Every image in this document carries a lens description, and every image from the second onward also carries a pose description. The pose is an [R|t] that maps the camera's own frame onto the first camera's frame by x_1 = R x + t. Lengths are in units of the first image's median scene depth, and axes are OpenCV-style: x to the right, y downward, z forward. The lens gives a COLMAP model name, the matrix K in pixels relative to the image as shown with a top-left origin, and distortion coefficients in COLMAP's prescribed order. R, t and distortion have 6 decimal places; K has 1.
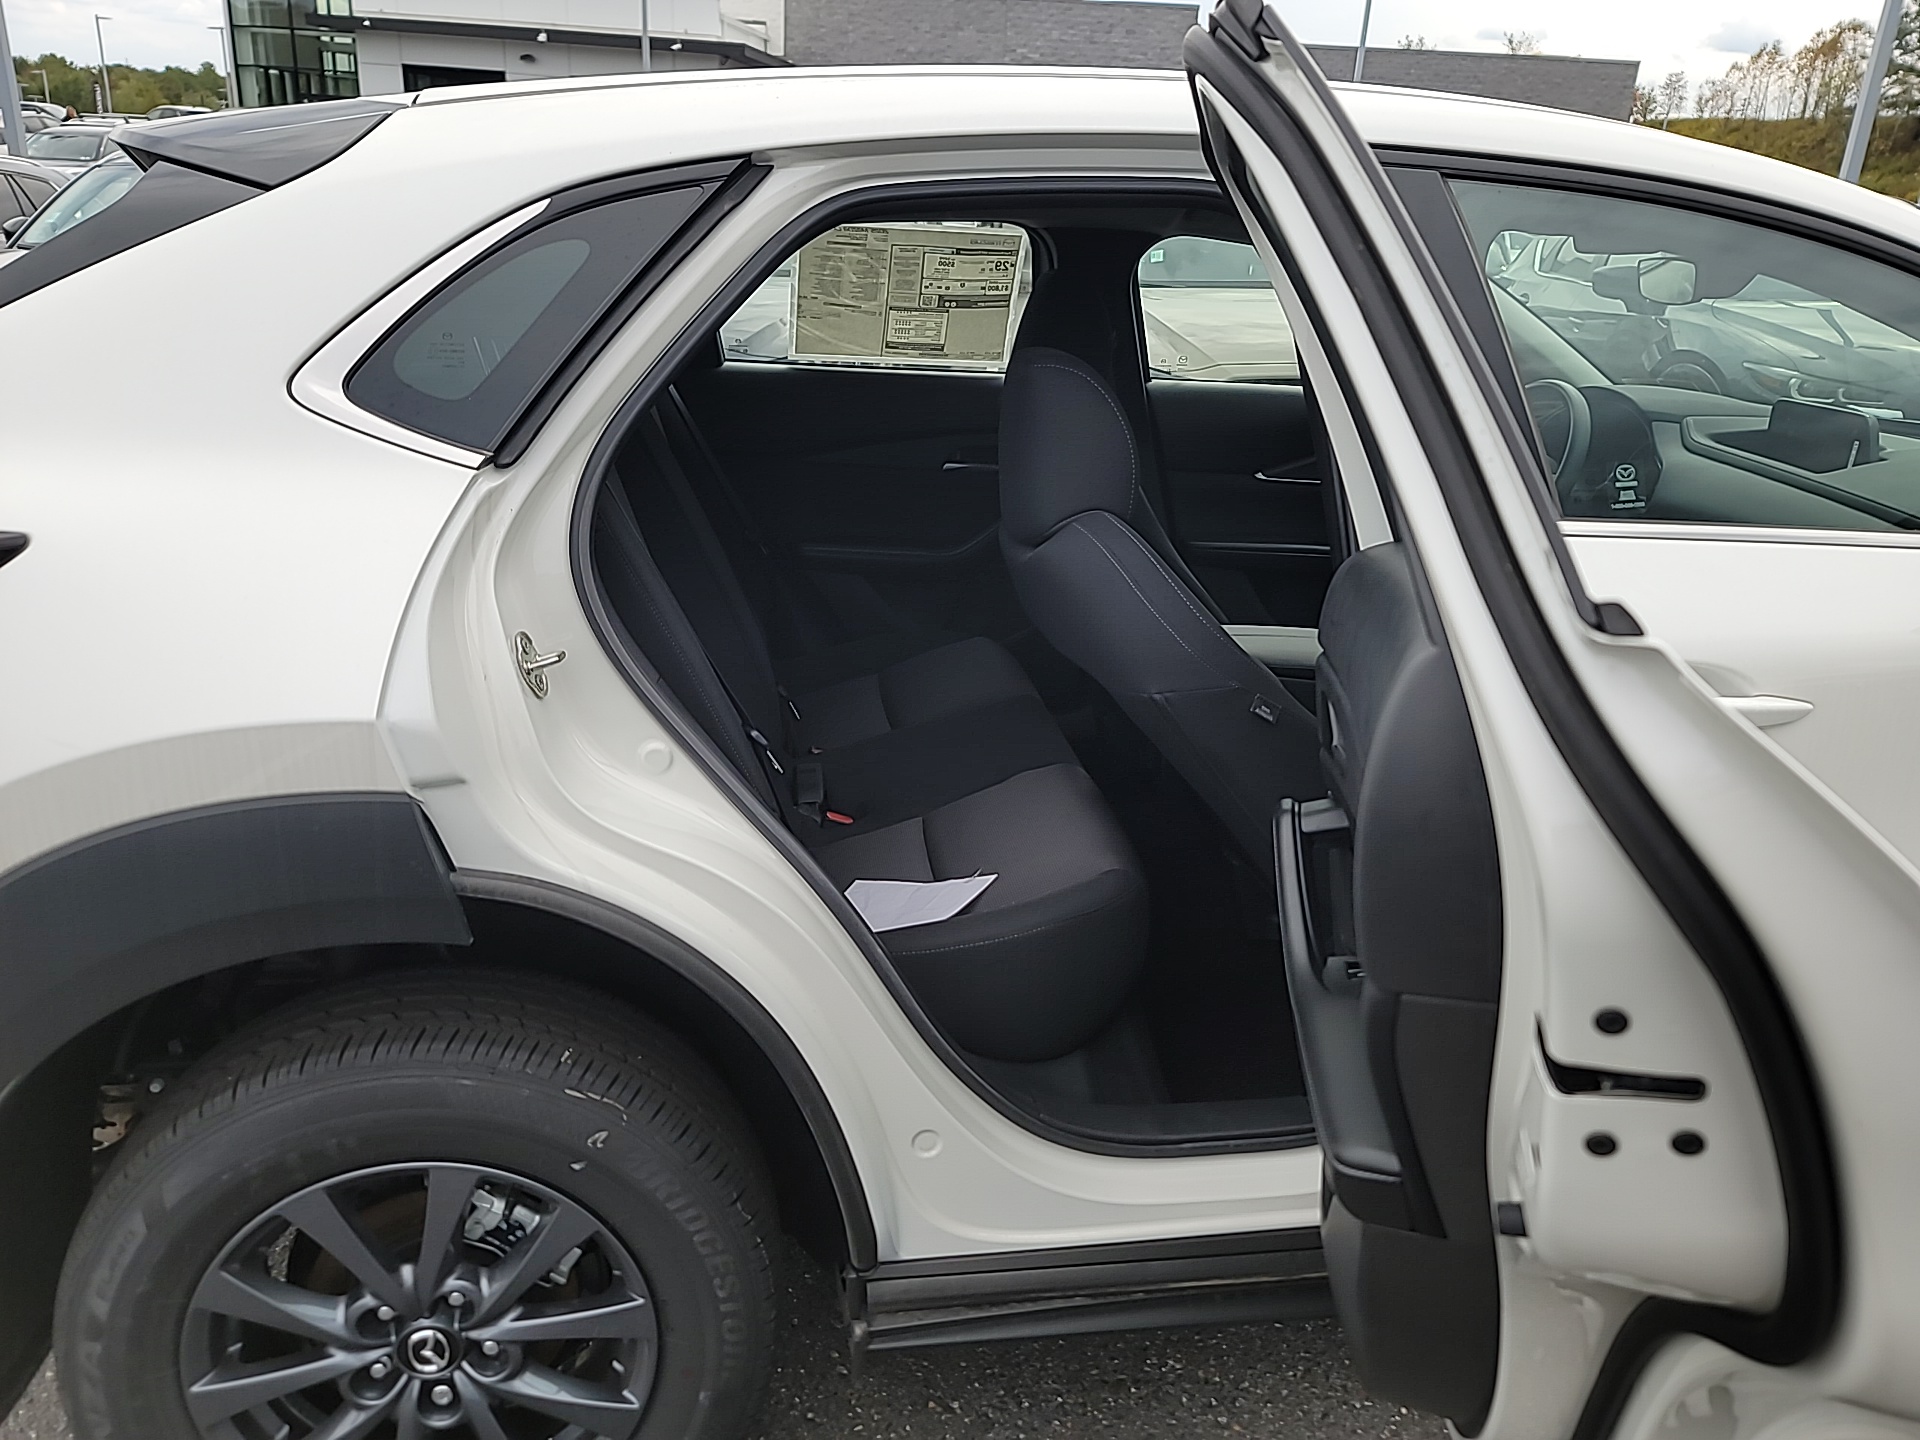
lens RADIAL K [[1400.9, 0, 951.9], [0, 1400.9, 717.7], [0, 0, 1]] dist [0.049752, -0.051999]
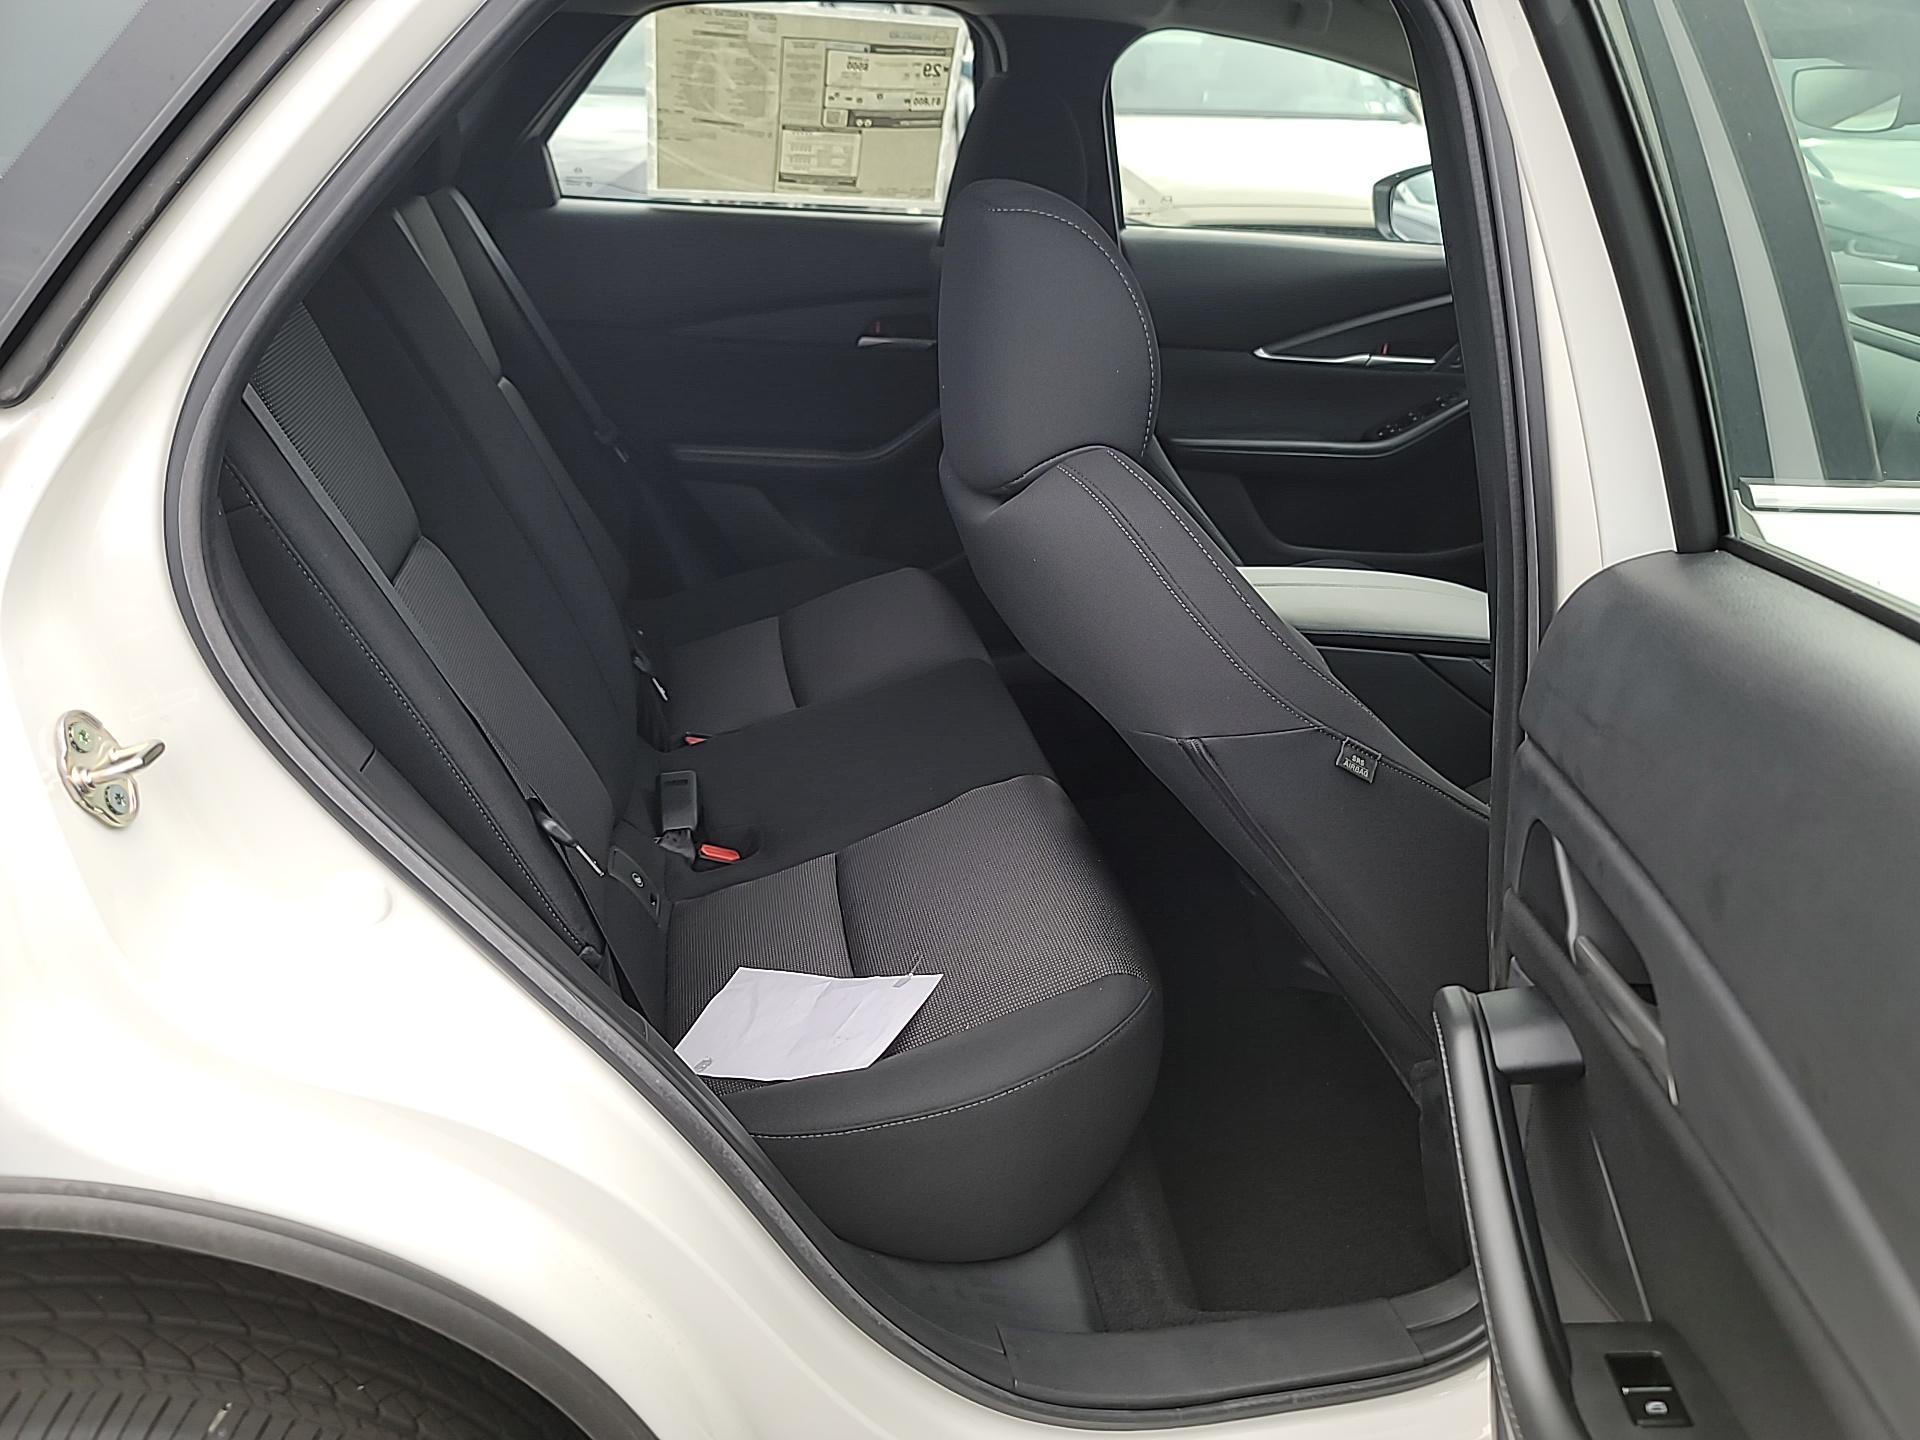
lens RADIAL K [[1404.4, 0, 961.3], [0, 1404.4, 717.4], [0, 0, 1]] dist [0.003920, 0.001900]
pose [[0.998233, -0.015543, 0.057351, 0.002609], [0.009527, 0.994561, 0.103719, -0.053637], [-0.058651, -0.102989, 0.992952, 0.212266]]
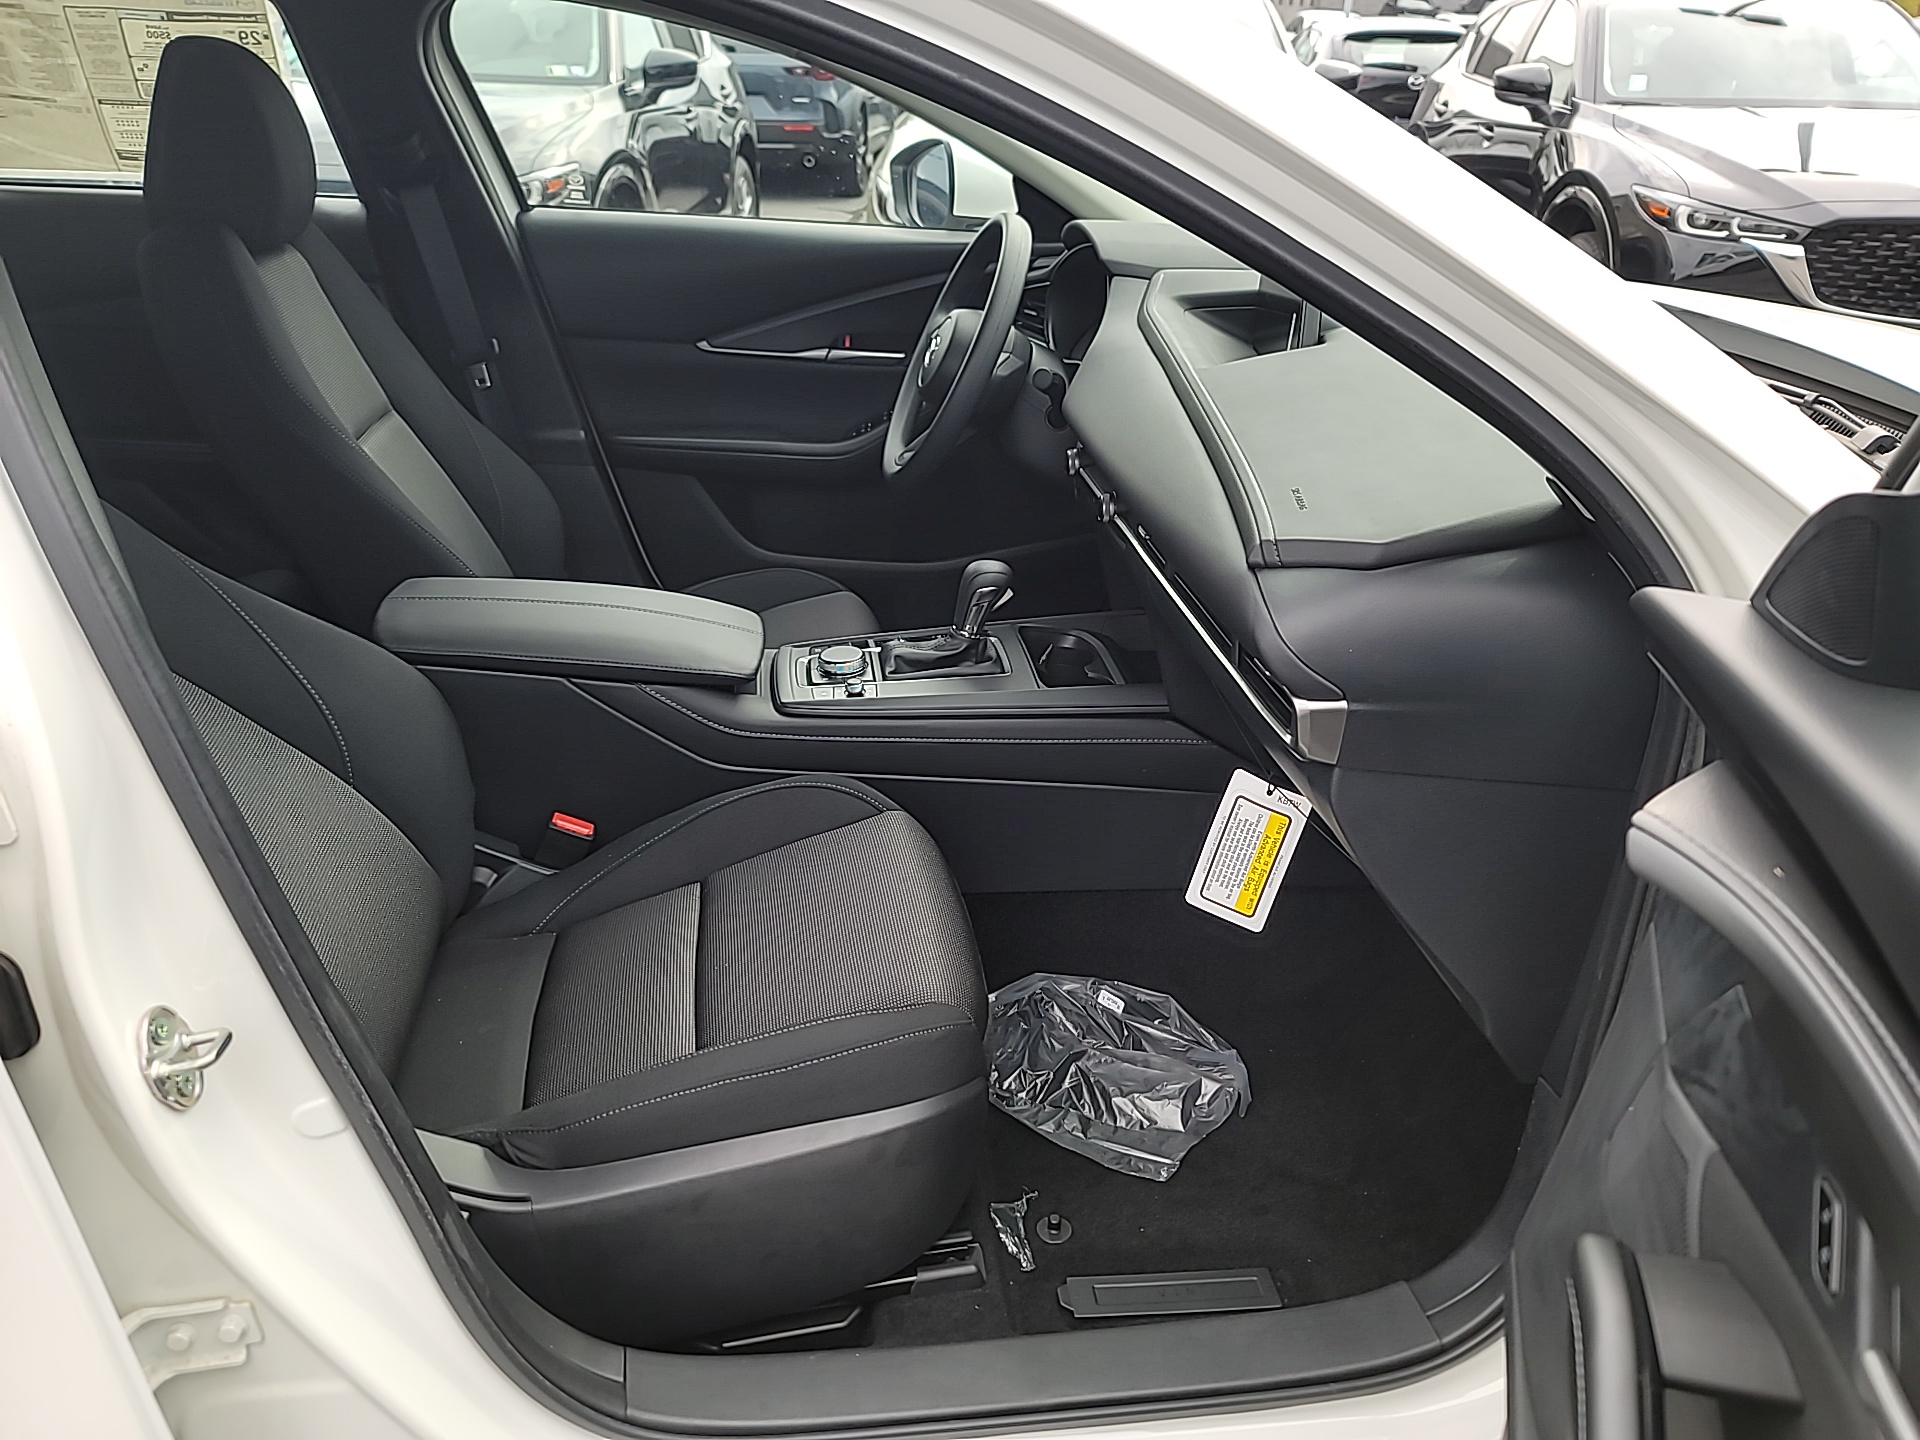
lens RADIAL K [[1400.9, 0, 966.7], [0, 1400.9, 733.4], [0, 0, 1]] dist [0.049752, -0.051999]
pose [[0.999809, 0.006198, -0.018536, 0.384190], [-0.003955, 0.992922, 0.118706, -0.060649], [0.019140, -0.118610, 0.992756, 0.255799]]
